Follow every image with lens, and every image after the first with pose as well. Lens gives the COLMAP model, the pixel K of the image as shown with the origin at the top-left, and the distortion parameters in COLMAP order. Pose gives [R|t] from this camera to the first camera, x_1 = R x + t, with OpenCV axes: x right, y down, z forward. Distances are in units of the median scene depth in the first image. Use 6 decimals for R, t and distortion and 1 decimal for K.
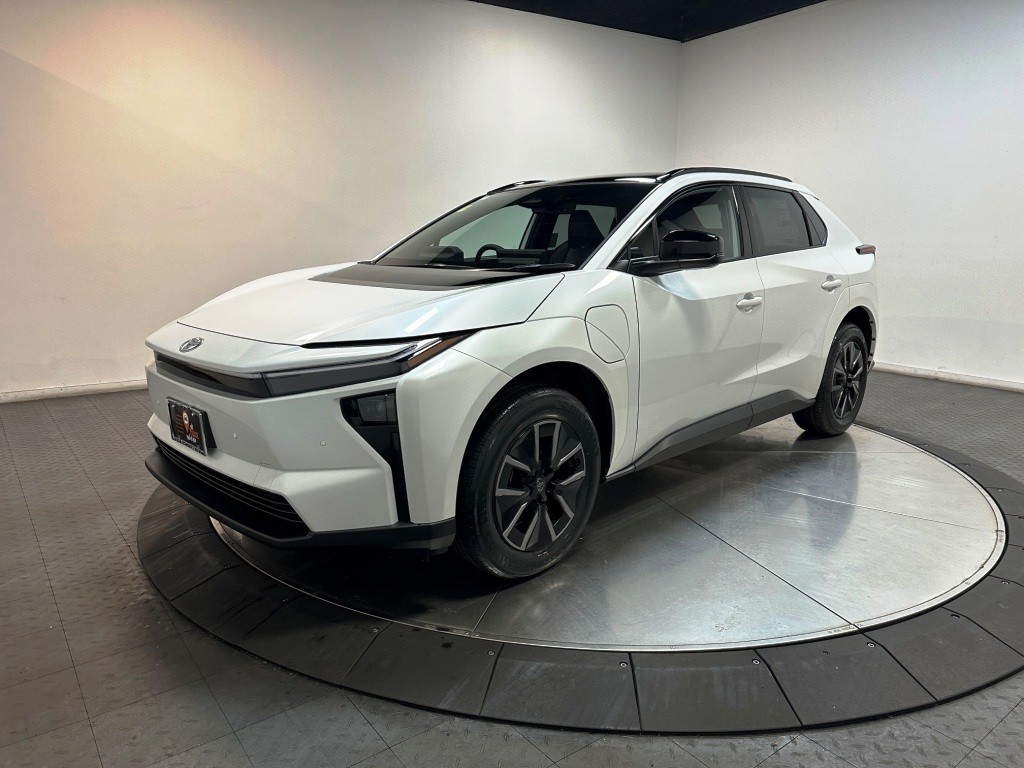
lens RADIAL K [[700.0, 0, 512.0], [0, 700.0, 384.0], [0, 0, 1]] dist [0.113450, -0.161264]
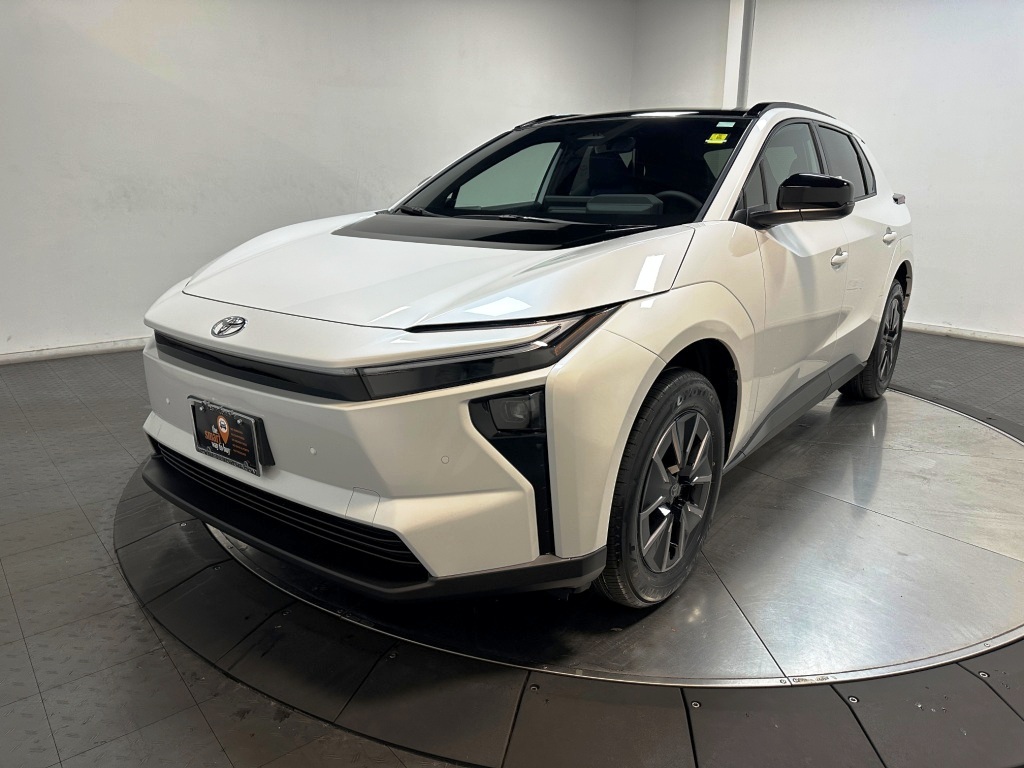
lens RADIAL K [[715.1, 0, 514.3], [0, 715.1, 391.5], [0, 0, 1]] dist [0.090729, -0.126617]
pose [[0.991942, -0.027239, 0.123727, -0.247077], [0.017723, 0.996845, 0.077369, -0.039808], [-0.125444, -0.074552, 0.989296, 0.211919]]
